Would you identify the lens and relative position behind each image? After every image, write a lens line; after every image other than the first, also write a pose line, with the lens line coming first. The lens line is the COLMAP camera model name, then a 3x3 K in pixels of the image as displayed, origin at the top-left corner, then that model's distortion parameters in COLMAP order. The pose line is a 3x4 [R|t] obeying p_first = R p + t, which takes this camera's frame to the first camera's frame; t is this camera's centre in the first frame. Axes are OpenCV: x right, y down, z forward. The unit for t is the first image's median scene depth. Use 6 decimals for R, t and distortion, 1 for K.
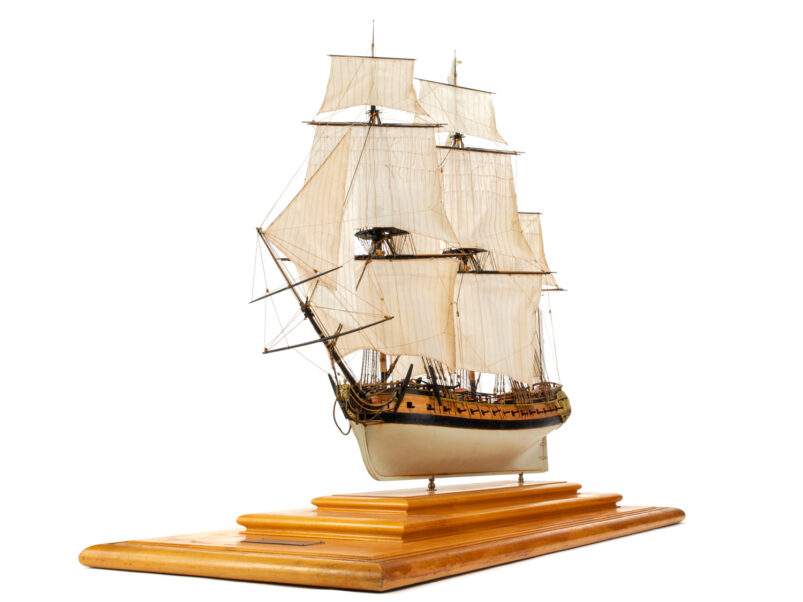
lens RADIAL K [[900.7, 0, 401.5], [0, 900.7, 301.0], [0, 0, 1]] dist [0.001143, 0.000000]
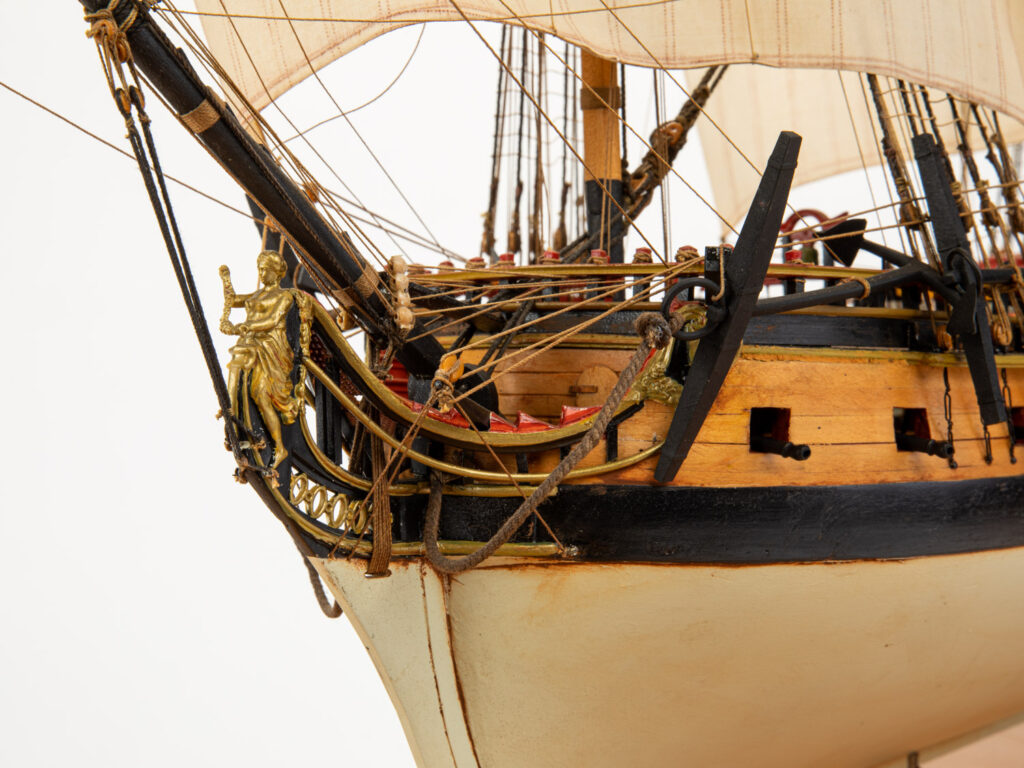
lens RADIAL K [[2016.1, 0, 512.0], [0, 2016.1, 384.0], [0, 0, 1]] dist [0.242176, 0.077942]
pose [[0.990013, 0.017430, -0.139897, 0.012962], [0.013109, 0.976647, 0.214451, 0.040308], [0.140368, -0.214143, 0.966664, 0.678498]]
